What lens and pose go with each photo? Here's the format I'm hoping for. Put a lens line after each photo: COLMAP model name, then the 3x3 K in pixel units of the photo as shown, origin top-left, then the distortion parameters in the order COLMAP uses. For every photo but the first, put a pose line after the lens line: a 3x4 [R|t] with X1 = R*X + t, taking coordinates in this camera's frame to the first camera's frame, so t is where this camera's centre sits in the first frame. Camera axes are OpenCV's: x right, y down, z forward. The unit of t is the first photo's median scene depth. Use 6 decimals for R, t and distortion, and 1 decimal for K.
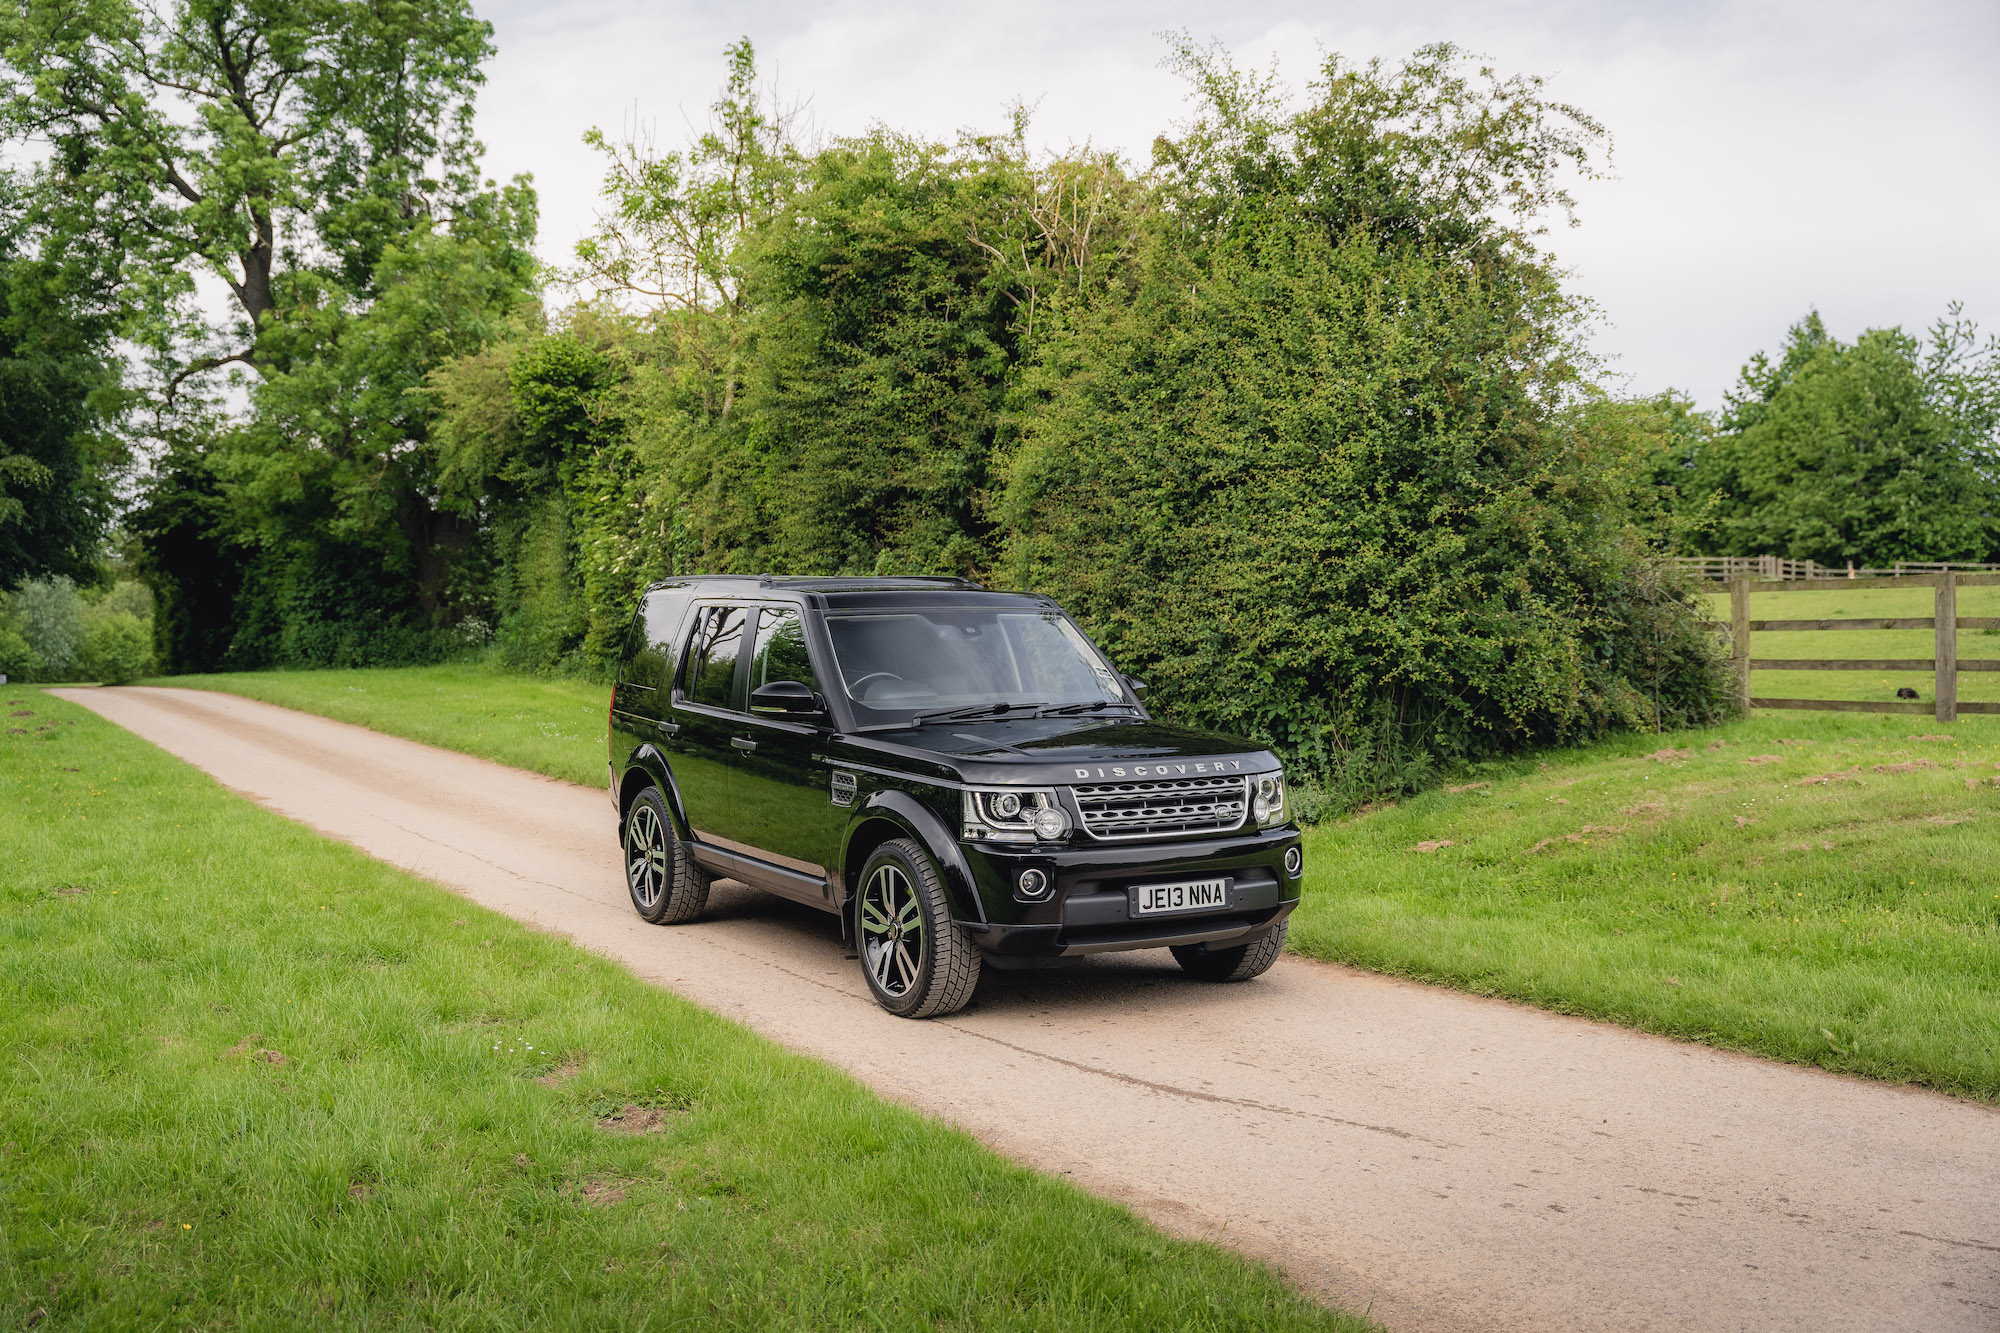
lens RADIAL K [[1983.9, 0, 1000.0], [0, 1983.9, 666.5], [0, 0, 1]] dist [-0.000017, -0.011125]
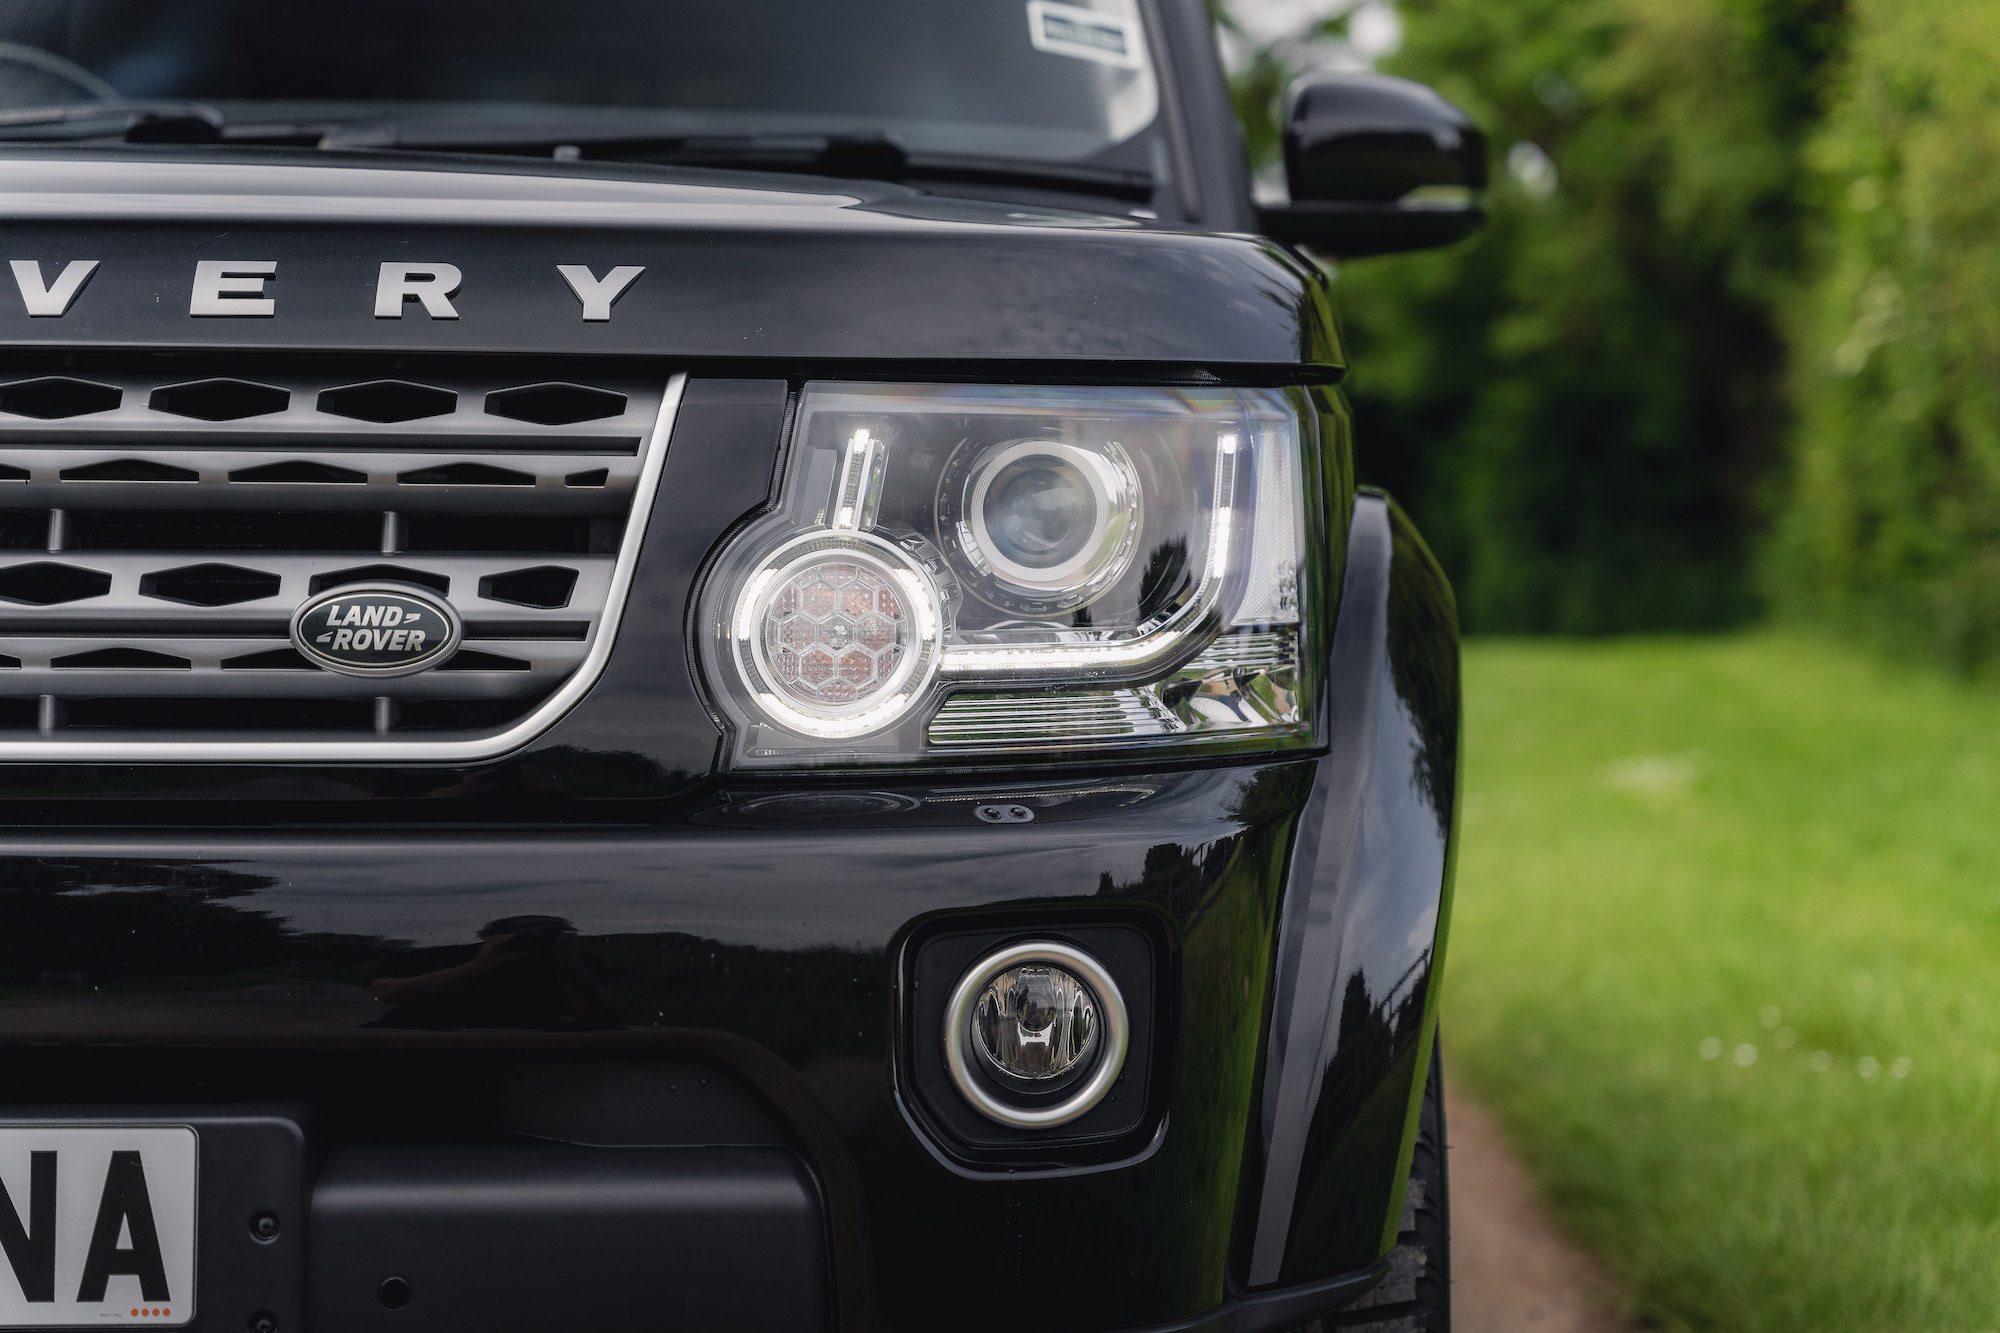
lens RADIAL K [[4075.5, 0, 999.3], [0, 4075.5, 586.7], [0, 0, 1]] dist [-0.015915, 0.239496]
pose [[0.851662, 0.013306, -0.523922, 0.172679], [-0.028103, 0.999399, -0.020302, 0.044586], [0.523337, 0.032014, 0.851524, 0.466025]]
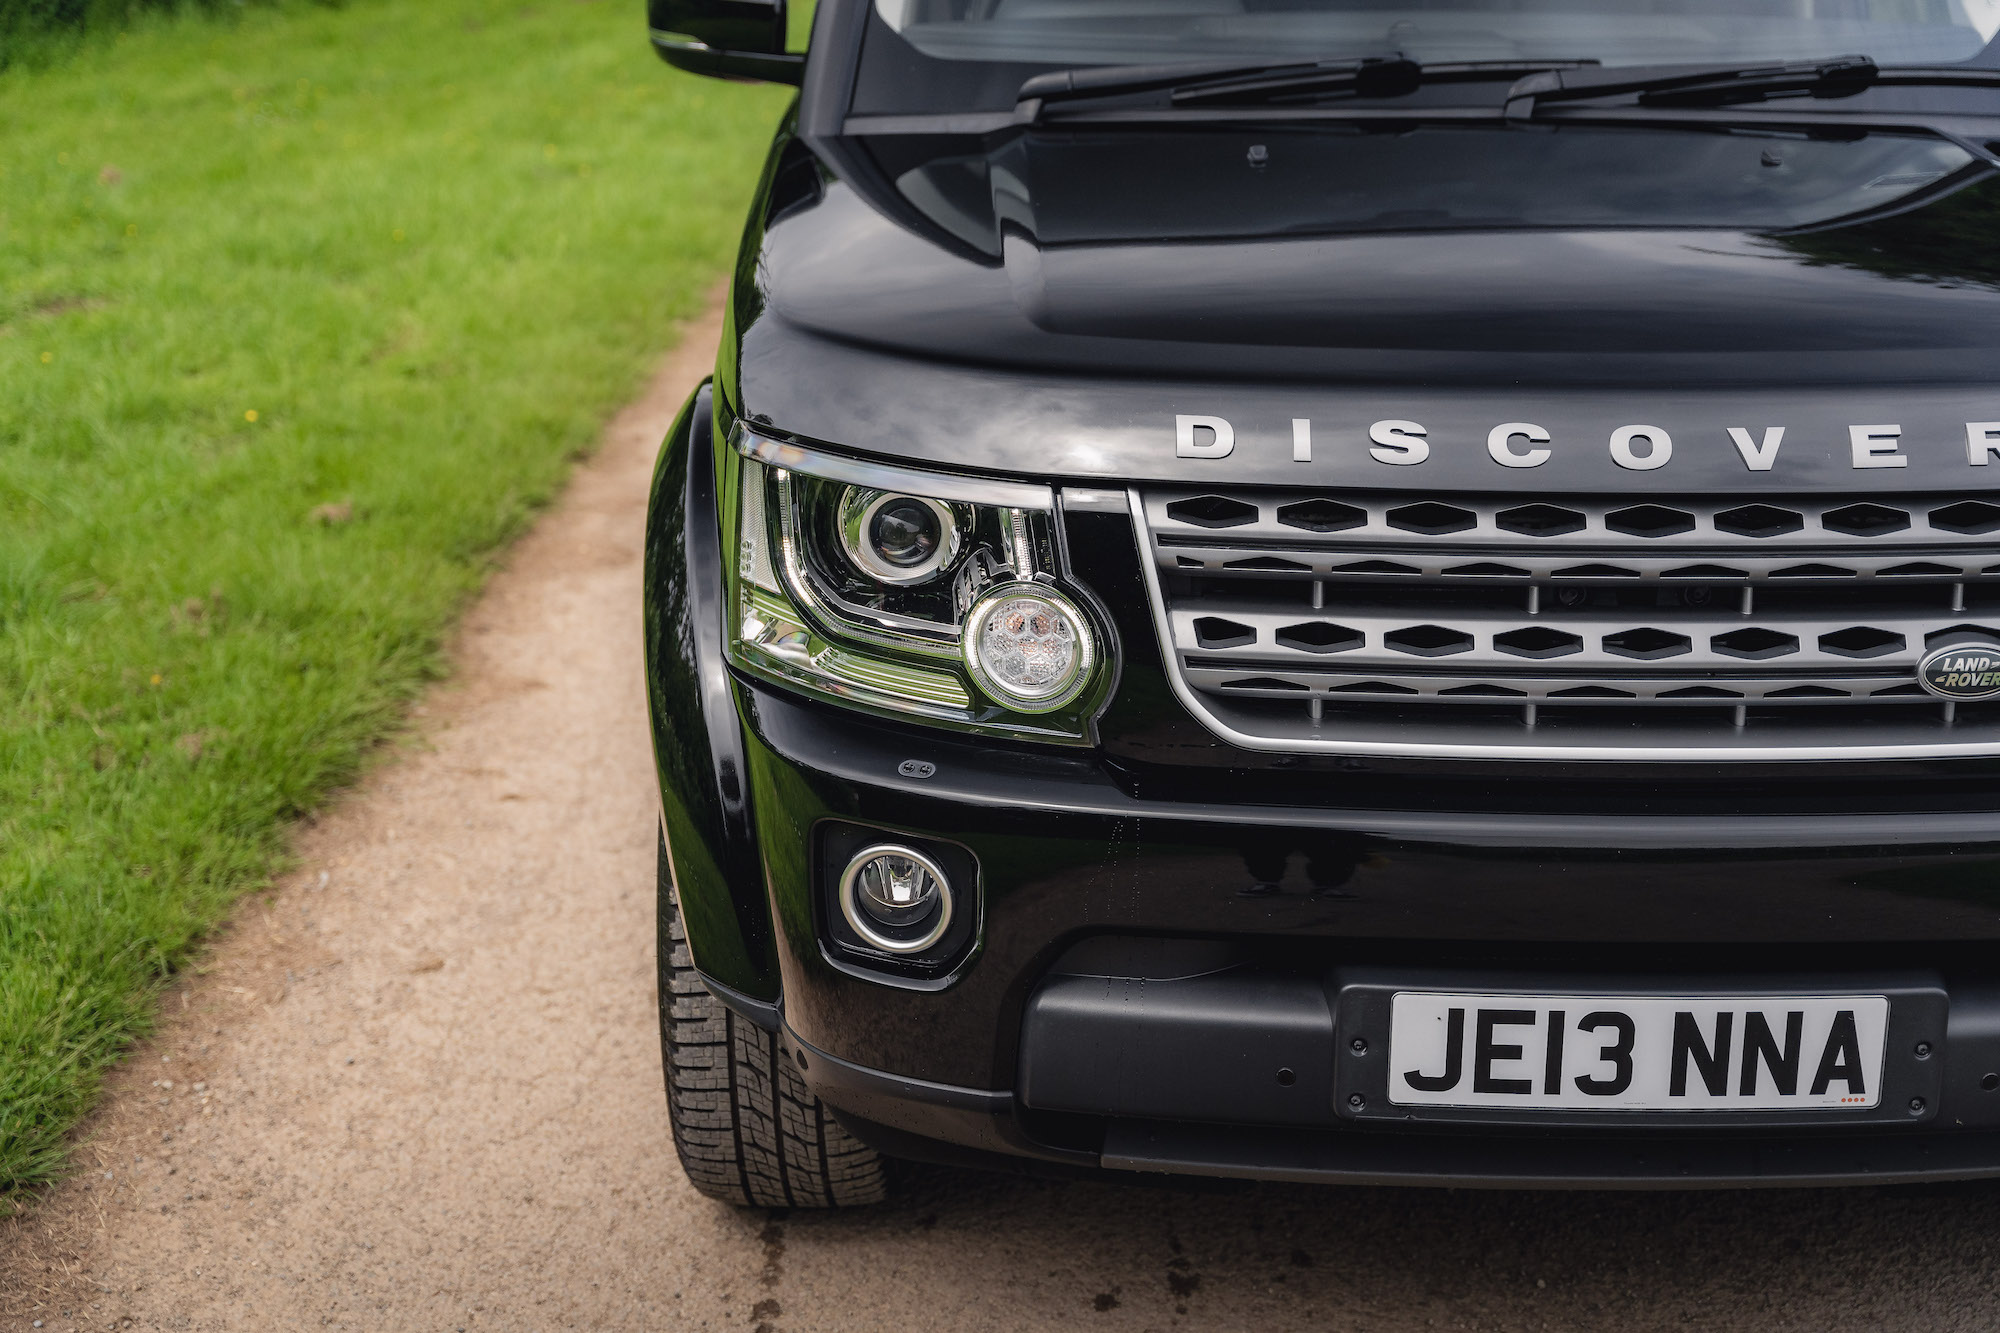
lens RADIAL K [[2660.5, 0, 1008.9], [0, 2660.5, 665.7], [0, 0, 1]] dist [0.004016, 0.054863]
pose [[0.851656, 0.163893, -0.497816, 0.097947], [-0.020486, 0.959532, 0.280854, -0.001705], [0.523700, -0.228993, 0.820549, 0.424861]]
